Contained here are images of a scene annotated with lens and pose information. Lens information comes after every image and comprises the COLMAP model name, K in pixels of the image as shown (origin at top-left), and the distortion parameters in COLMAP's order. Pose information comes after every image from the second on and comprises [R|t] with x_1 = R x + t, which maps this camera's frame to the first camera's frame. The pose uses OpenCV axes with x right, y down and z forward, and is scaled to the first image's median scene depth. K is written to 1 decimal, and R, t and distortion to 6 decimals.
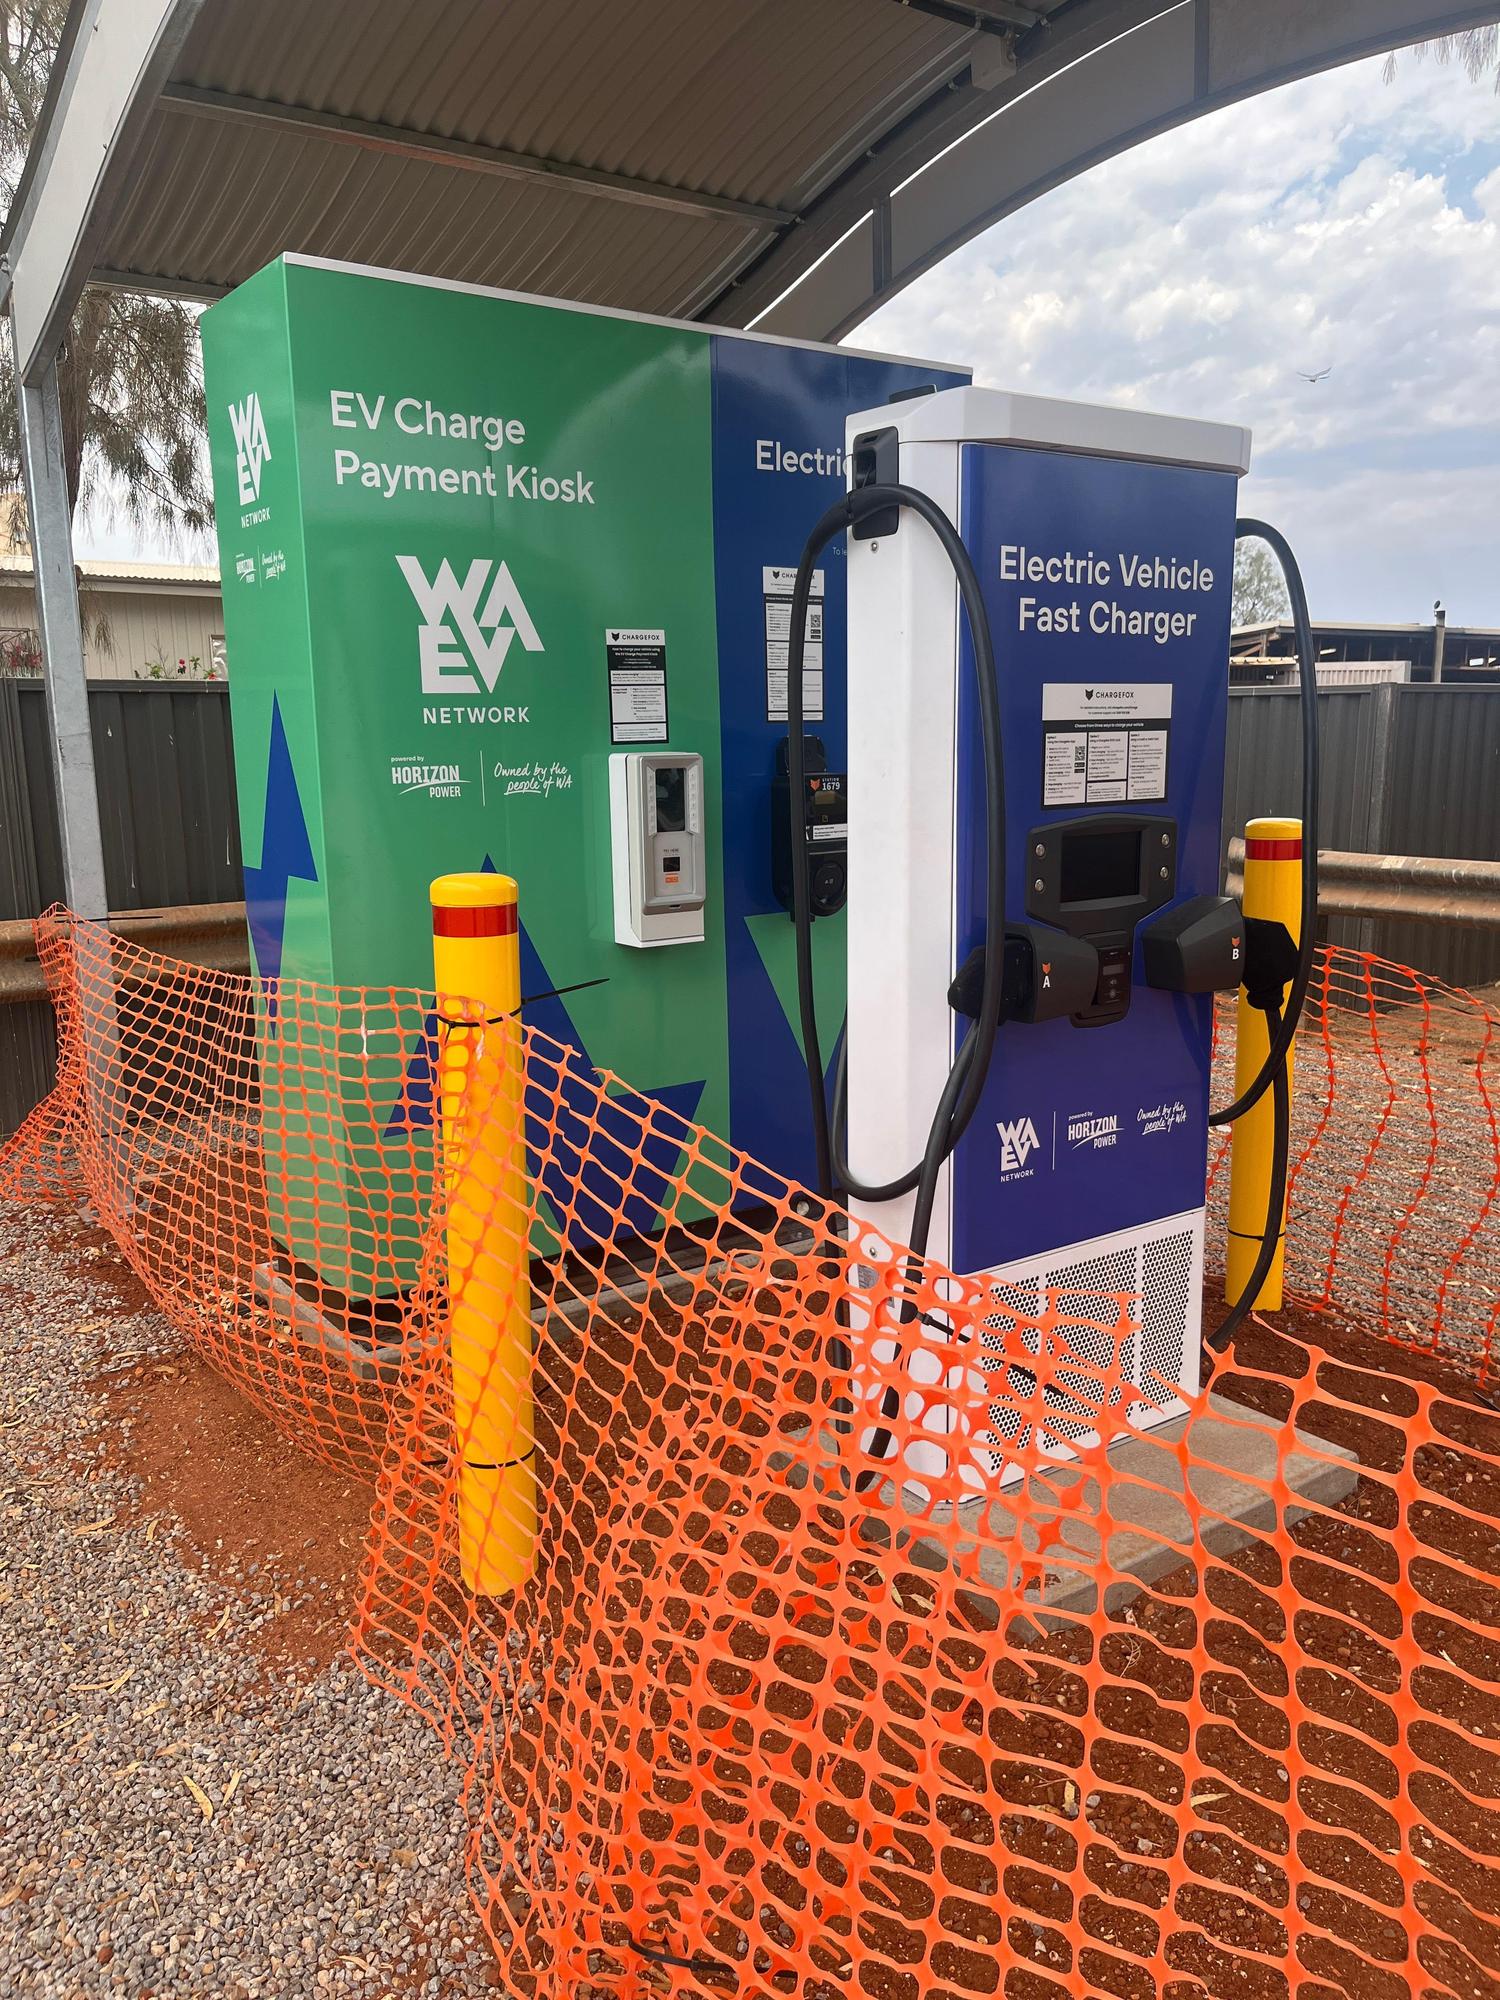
lens RADIAL K [[1547.3, 0, 762.4], [0, 1547.3, 1001.4], [0, 0, 1]] dist [0.066256, -0.028295]
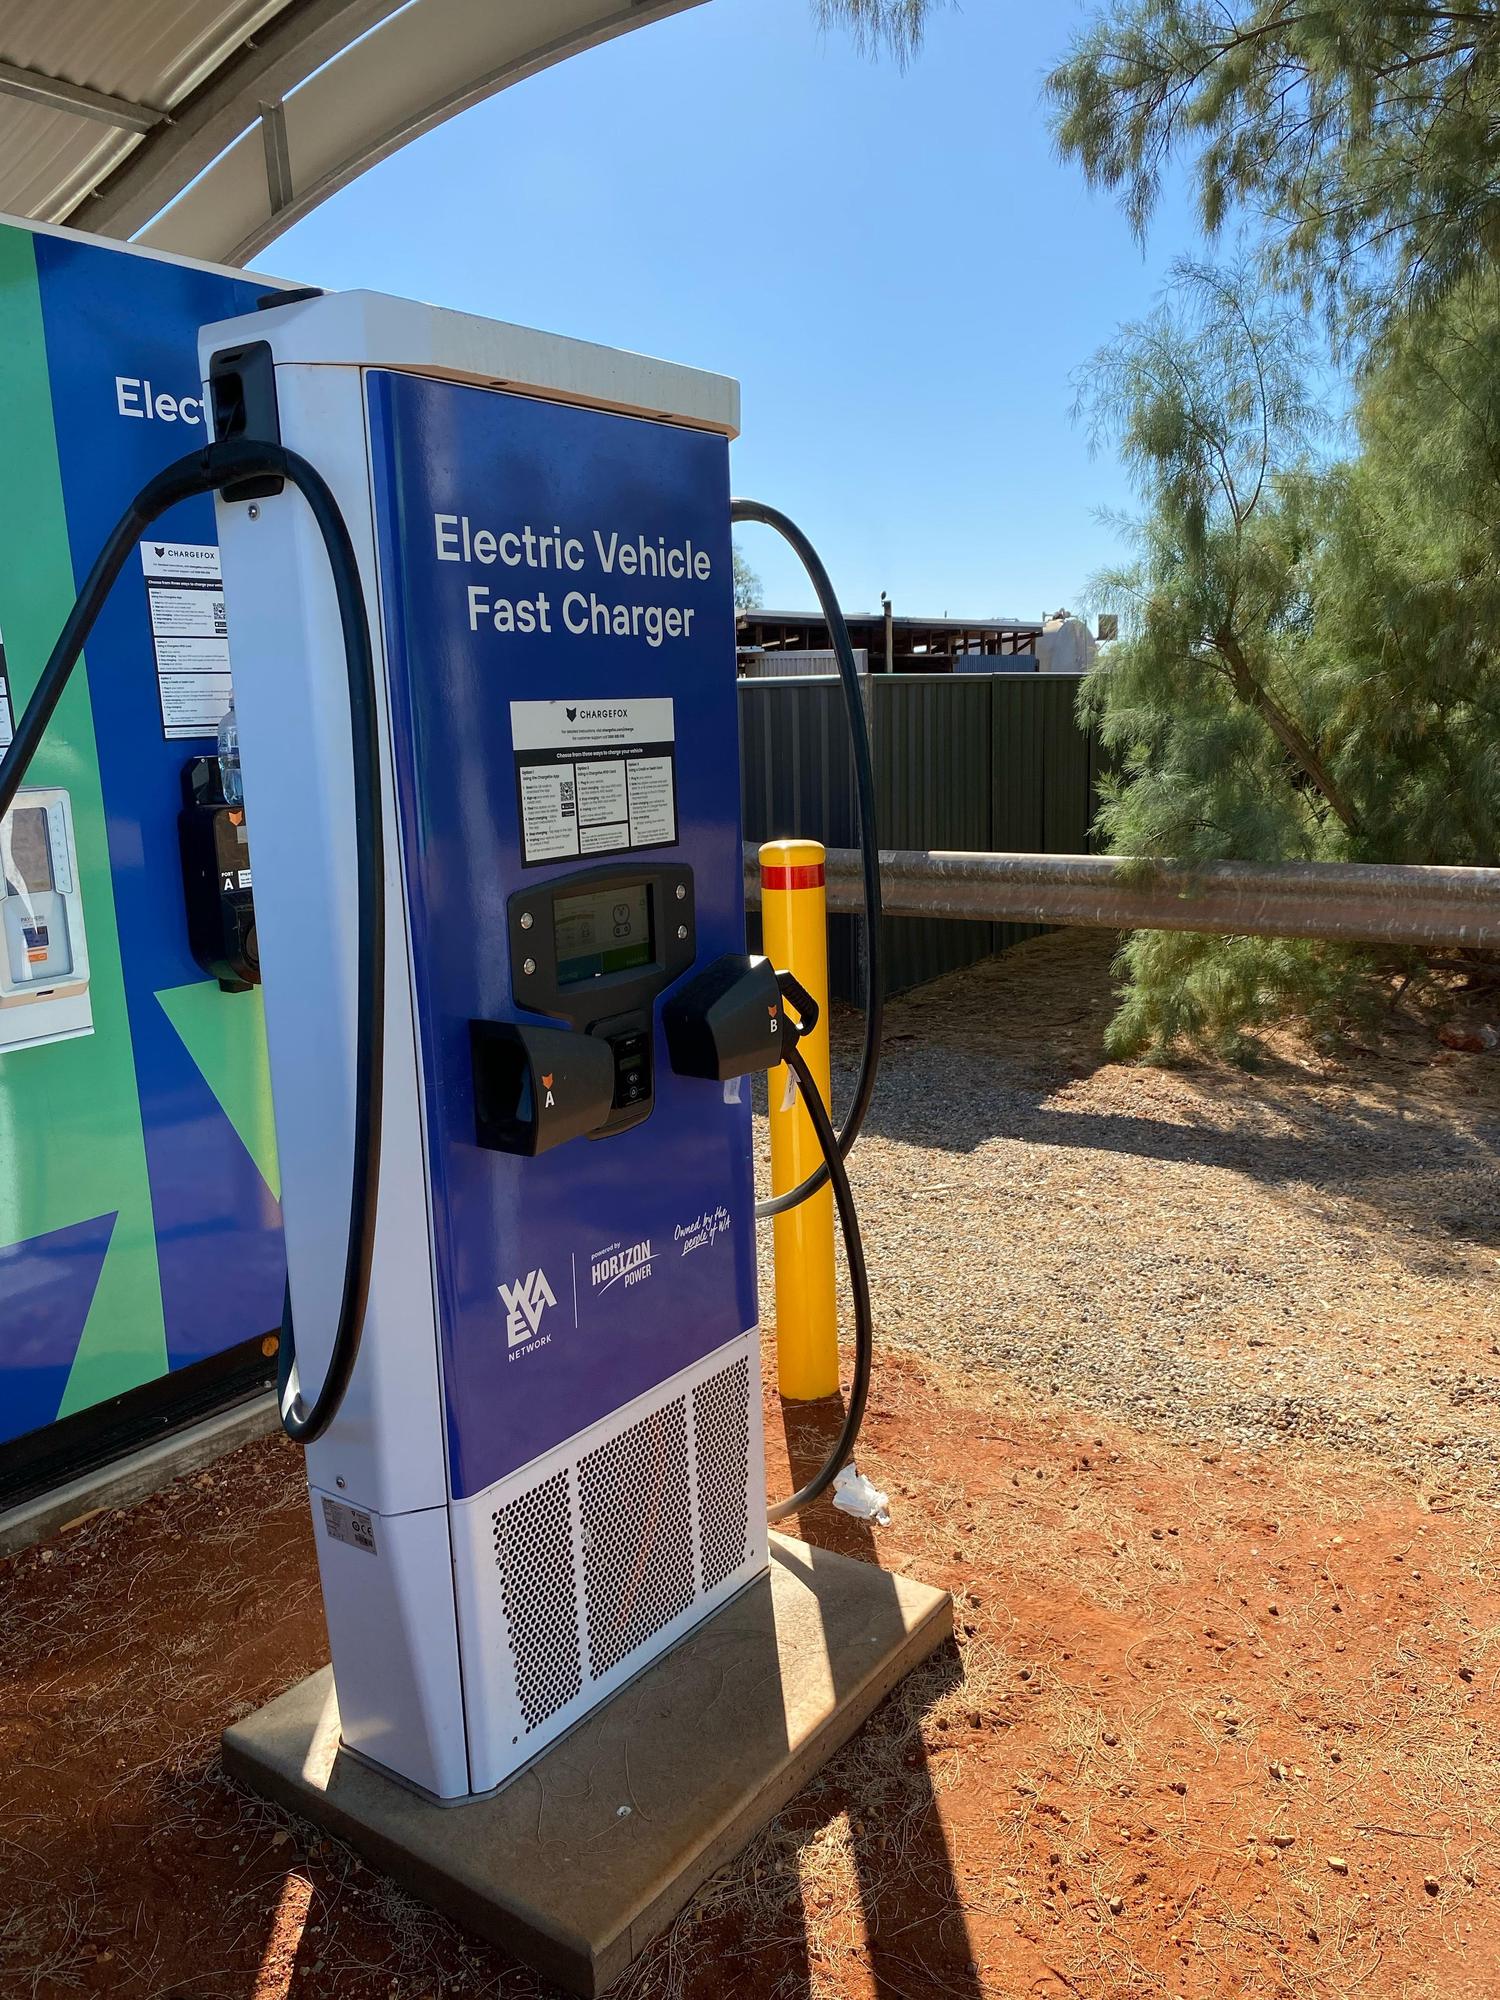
lens RADIAL K [[1547.3, 0, 763.7], [0, 1547.3, 1000.9], [0, 0, 1]] dist [0.066256, -0.028295]
pose [[0.947351, -0.081221, 0.309724, 0.050712], [0.078954, 0.996680, 0.019872, -0.062987], [-0.310310, 0.005629, 0.950619, 0.240567]]
